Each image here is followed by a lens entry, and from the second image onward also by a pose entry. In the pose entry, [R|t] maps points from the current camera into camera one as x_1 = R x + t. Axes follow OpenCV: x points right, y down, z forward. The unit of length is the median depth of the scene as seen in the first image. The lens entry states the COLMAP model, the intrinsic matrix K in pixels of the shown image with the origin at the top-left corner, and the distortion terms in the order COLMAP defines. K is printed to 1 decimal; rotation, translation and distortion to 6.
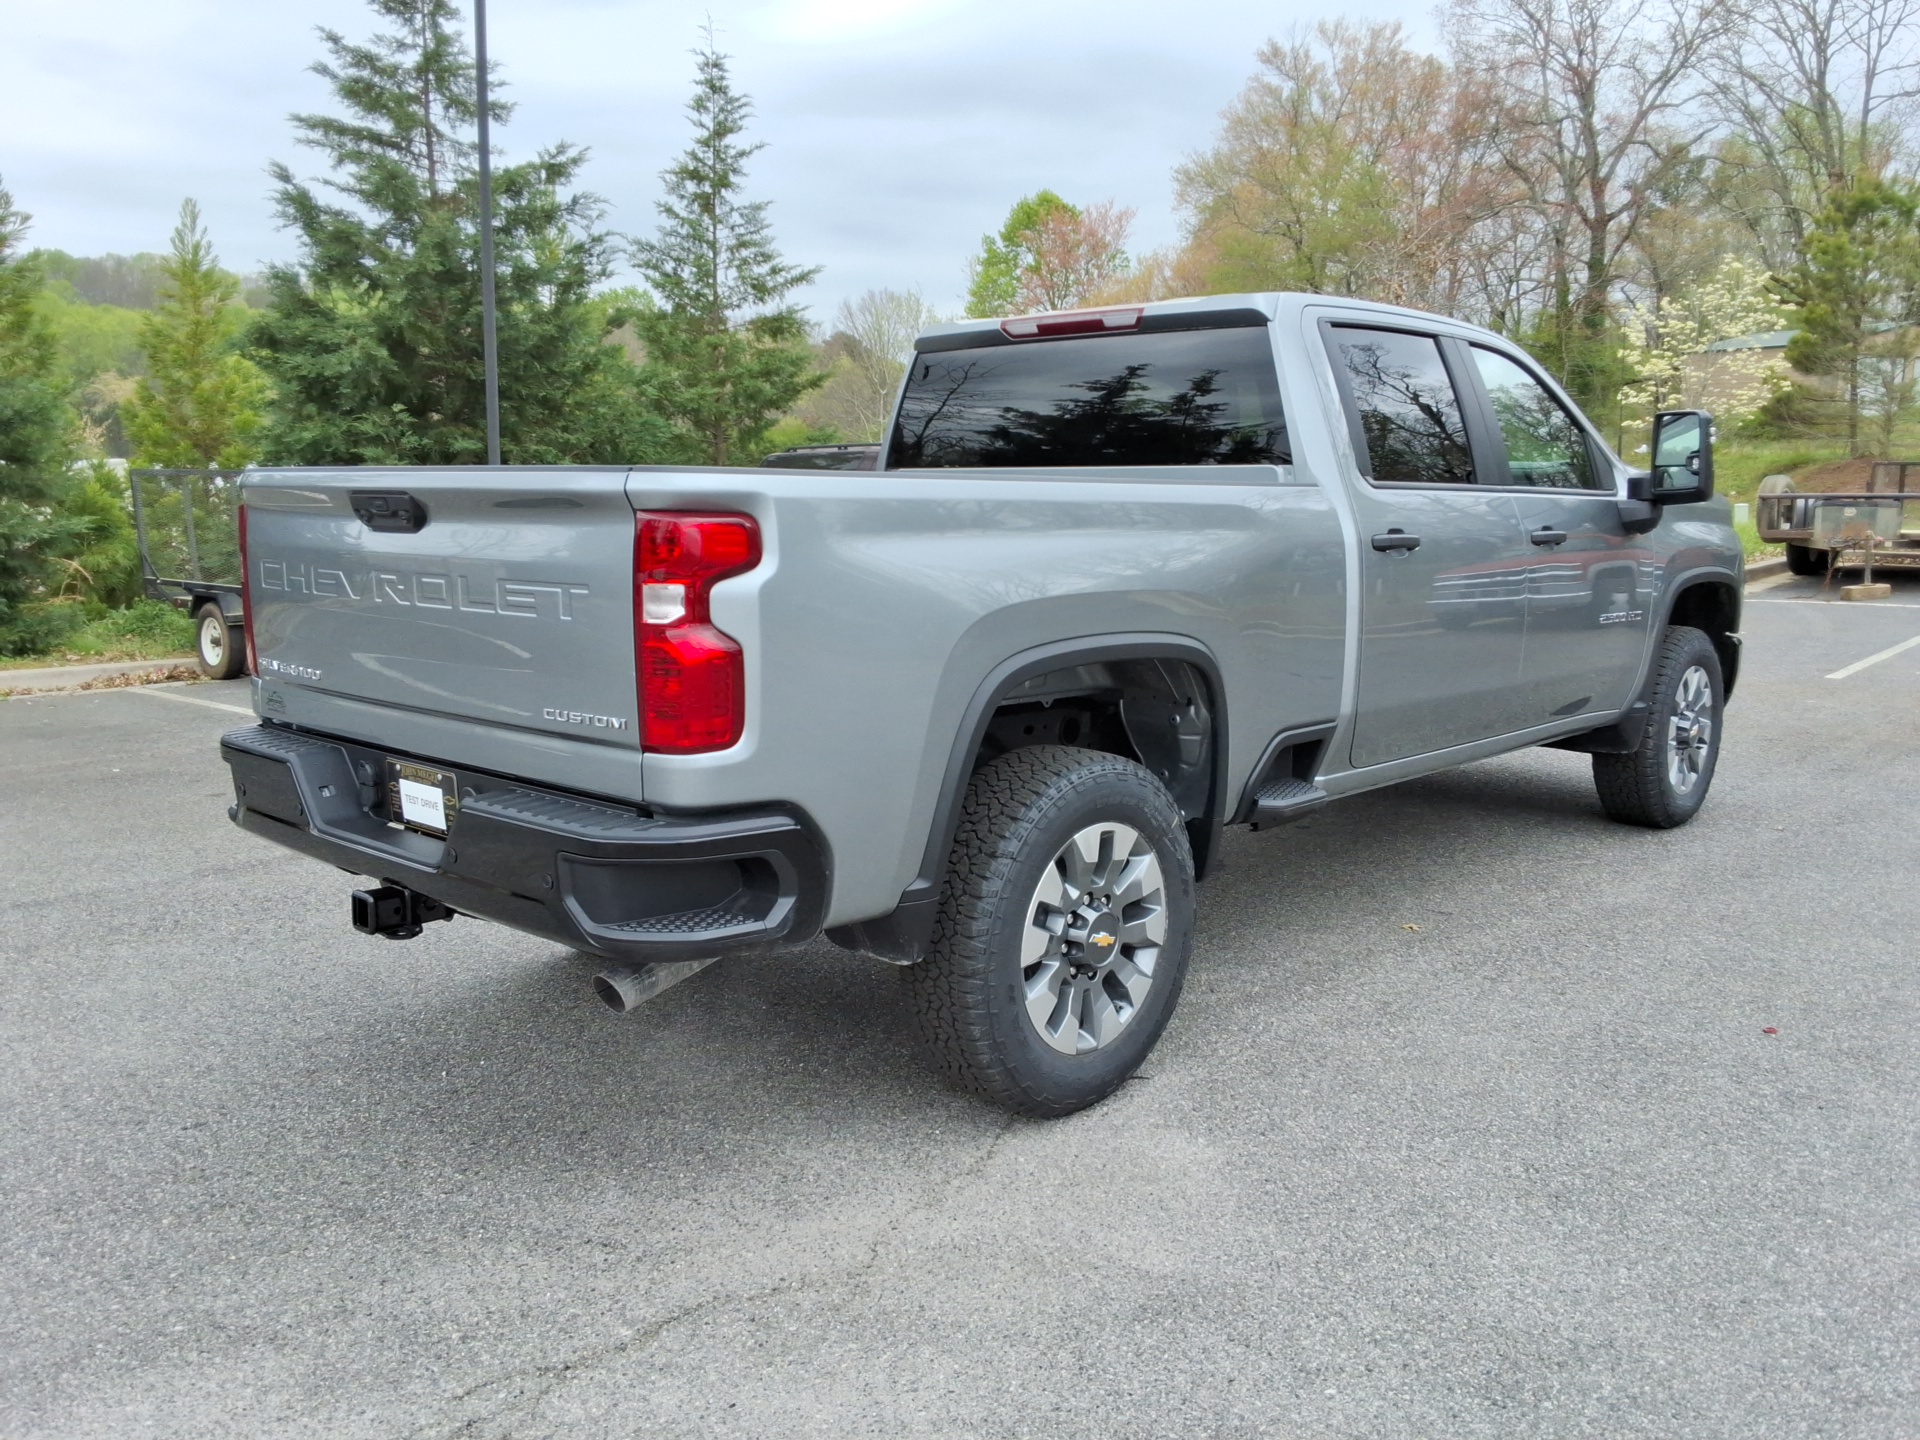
lens RADIAL K [[1541.2, 0, 985.0], [0, 1541.2, 703.7], [0, 0, 1]] dist [0.089062, -0.136173]
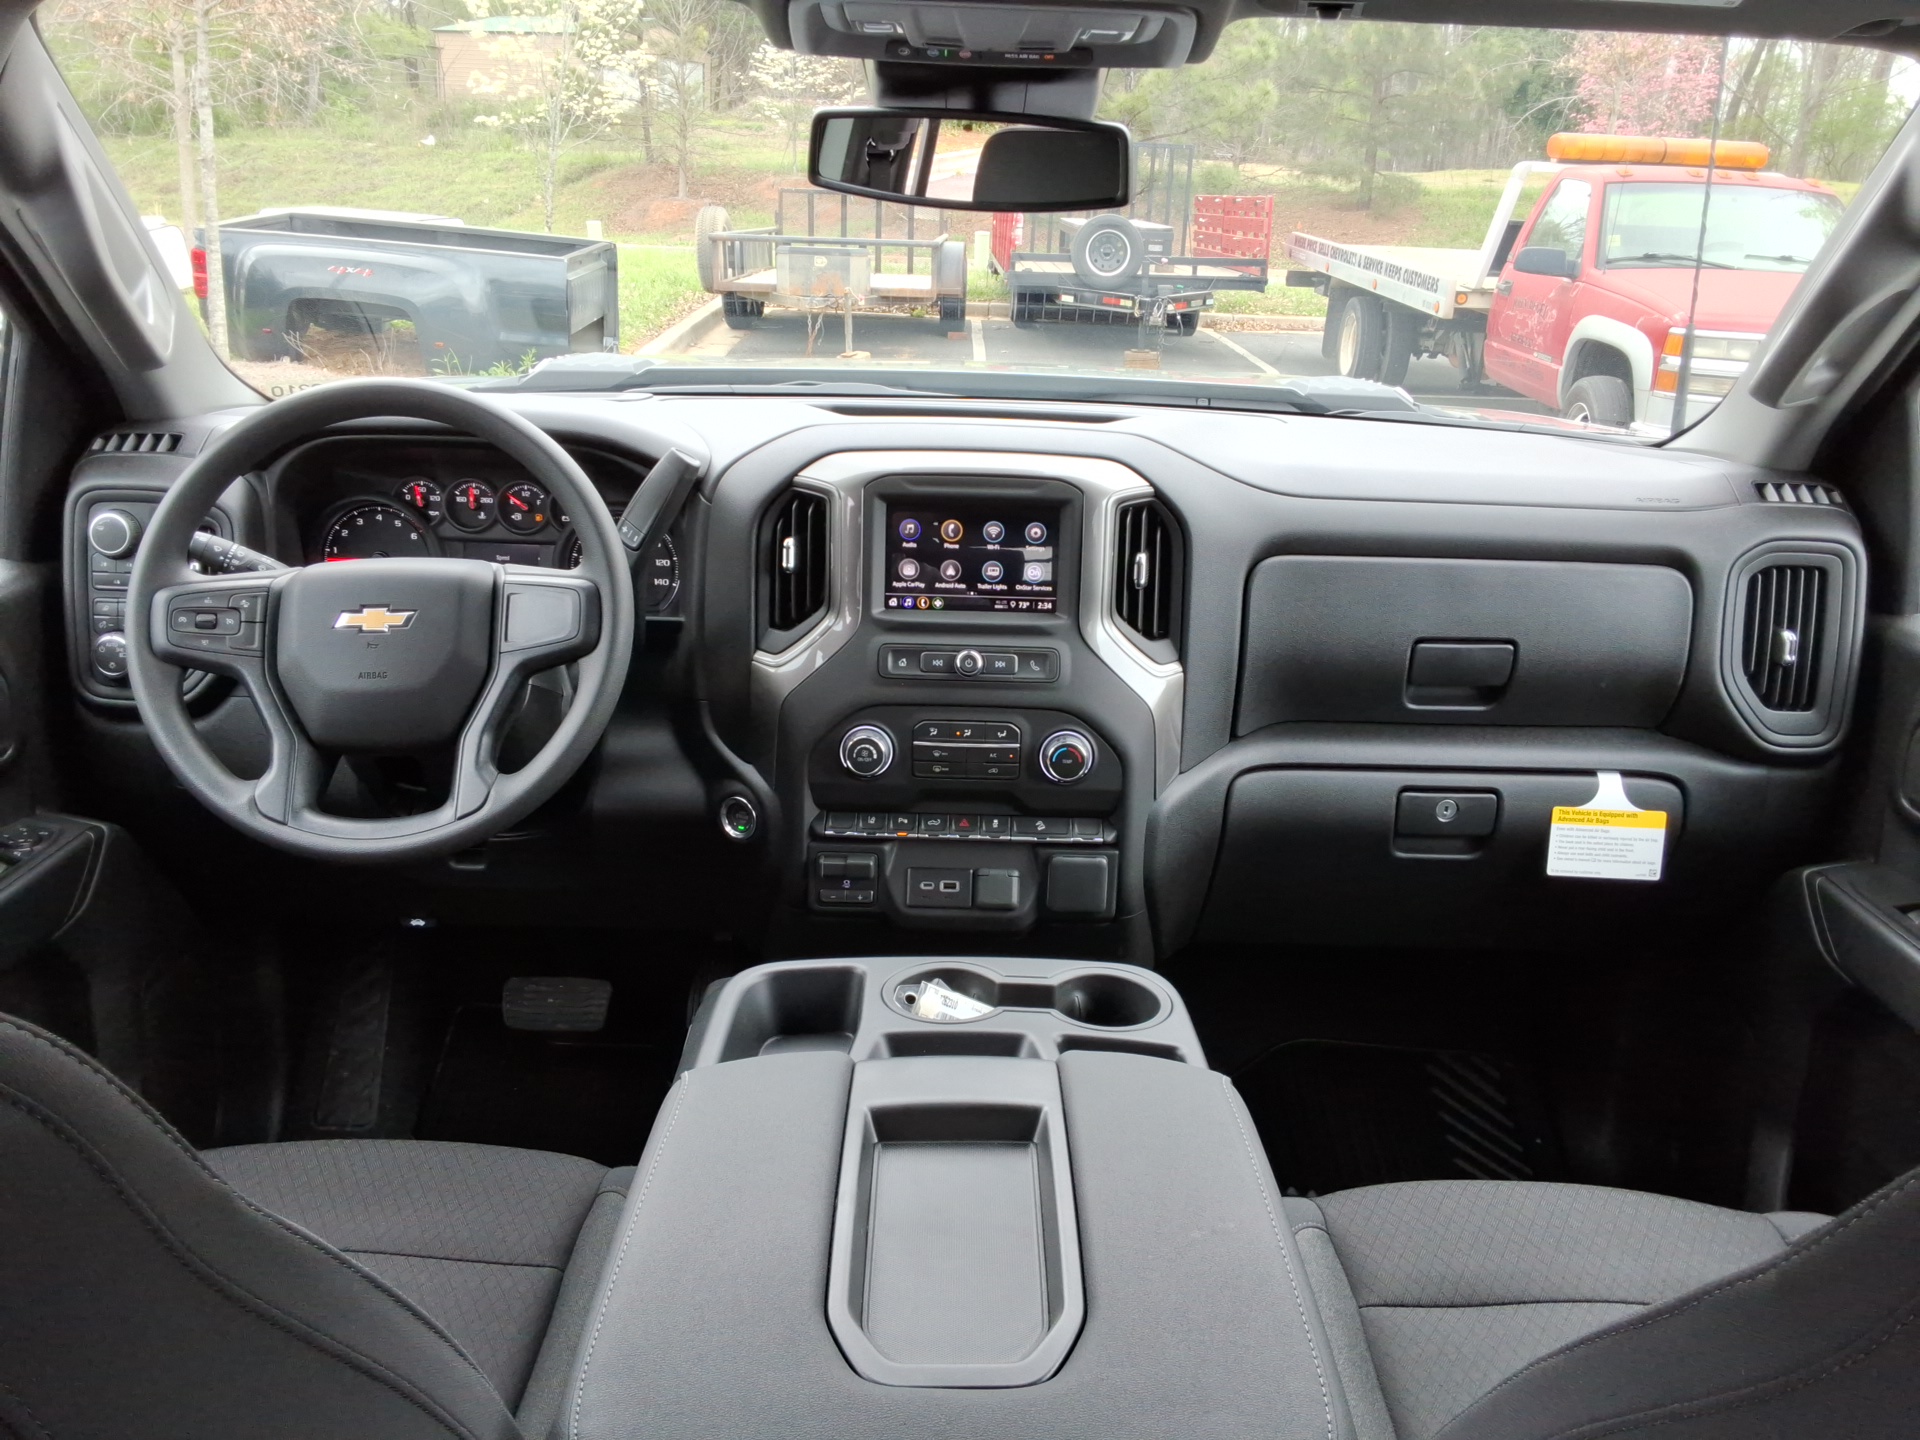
lens RADIAL K [[1541.2, 0, 983.0], [0, 1541.2, 700.3], [0, 0, 1]] dist [0.089062, -0.136173]
pose [[0.734084, -0.187493, 0.652662, 0.157612], [0.061718, 0.975570, 0.210839, -0.254319], [-0.676248, -0.114493, 0.727722, 1.276408]]
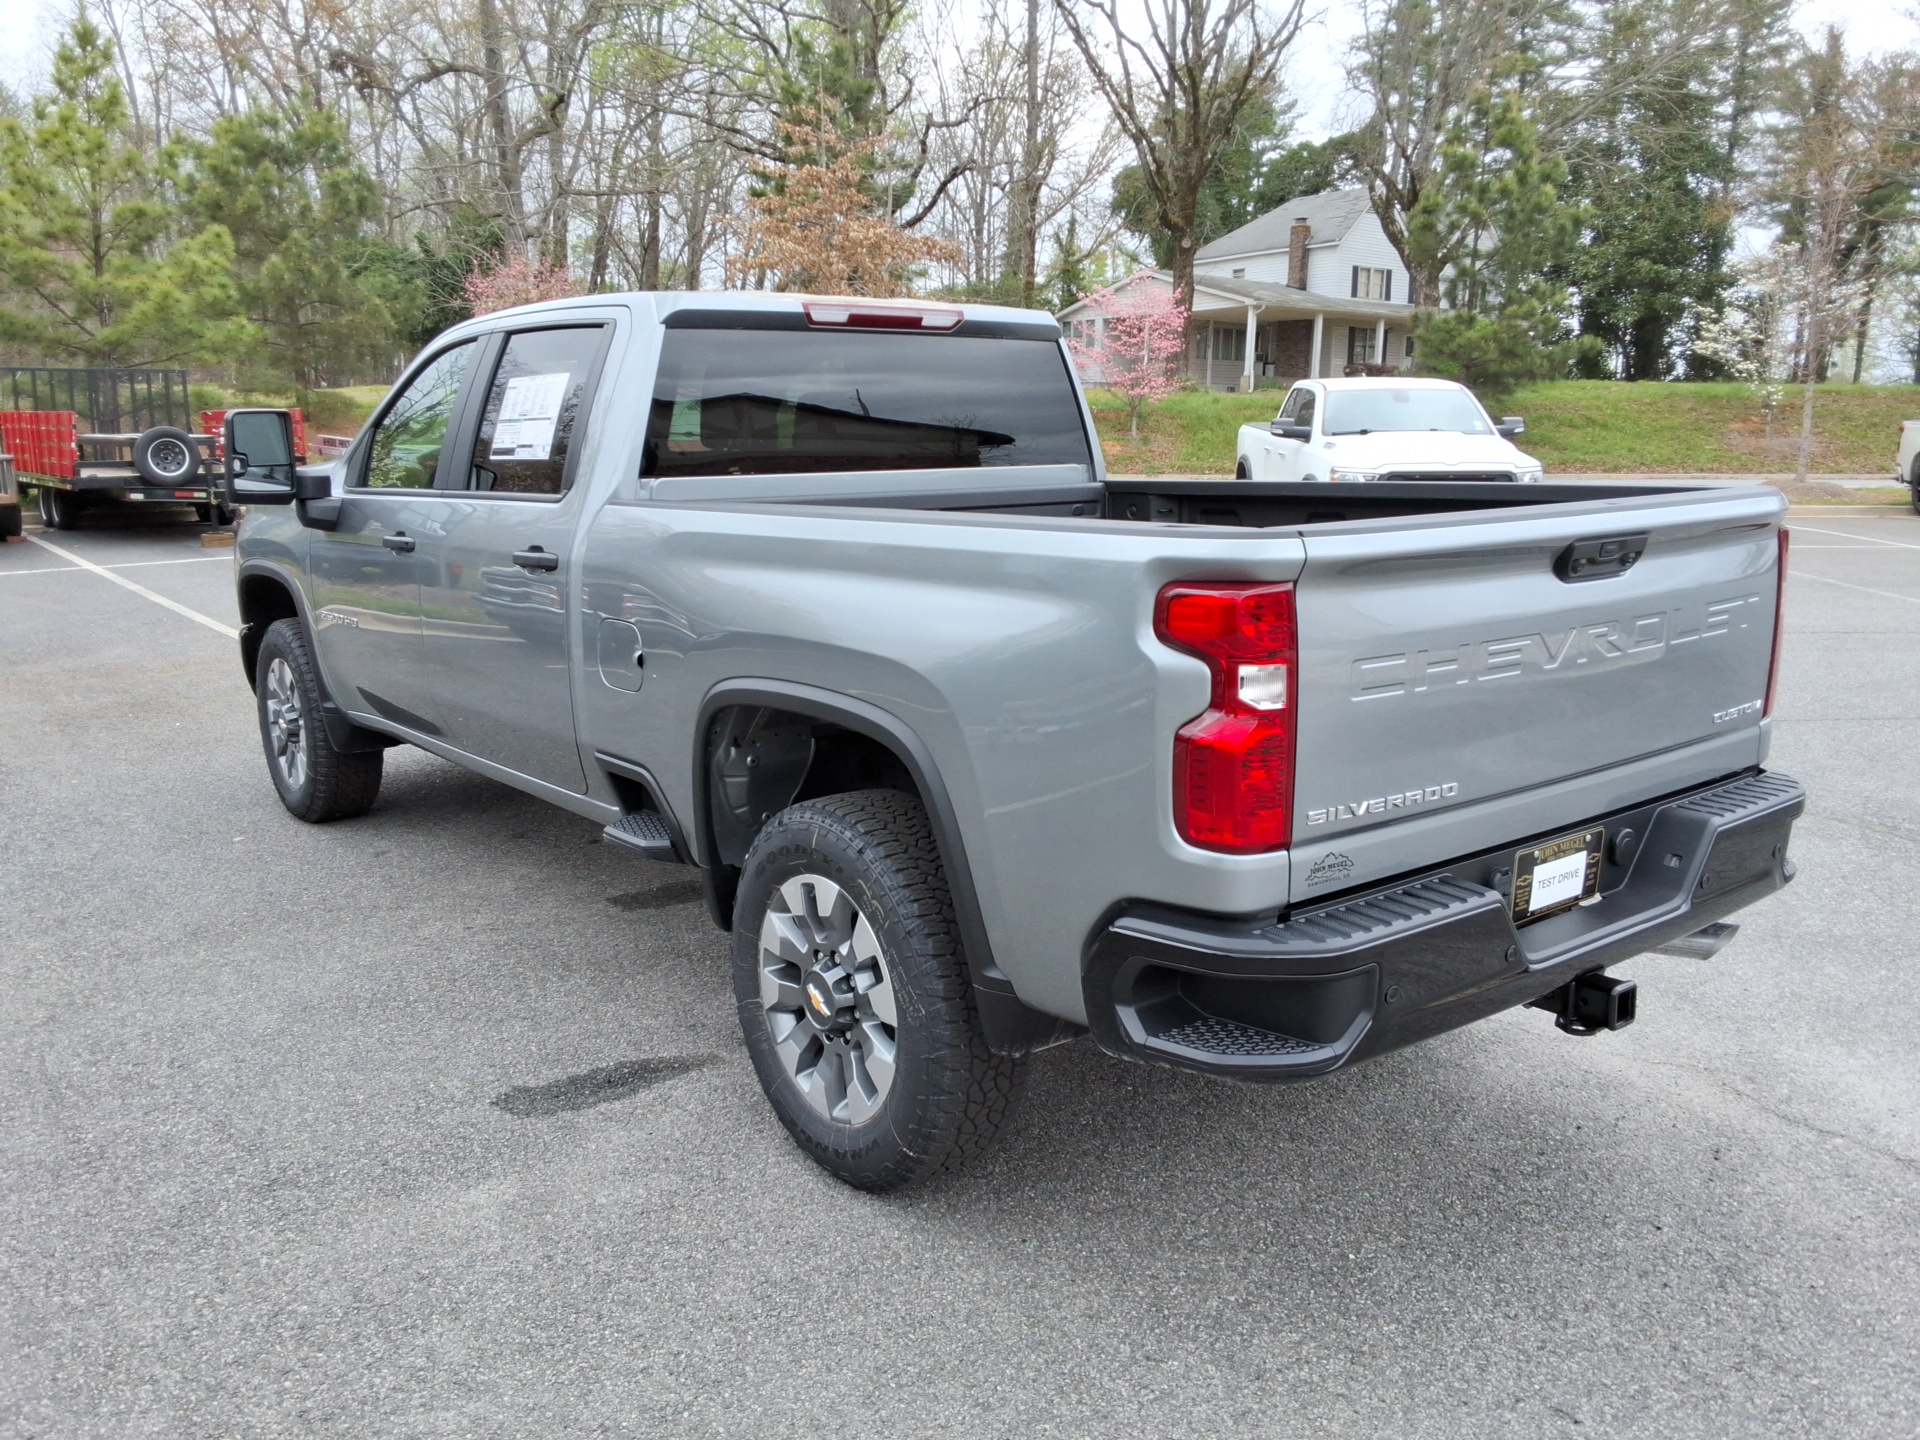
lens RADIAL K [[1541.2, 0, 965.4], [0, 1541.2, 704.1], [0, 0, 1]] dist [0.089062, -0.136173]
pose [[0.162953, -0.182433, 0.969621, -1.016785], [0.148801, 0.976060, 0.158637, -0.182361], [-0.975348, 0.118431, 0.186198, 0.926389]]
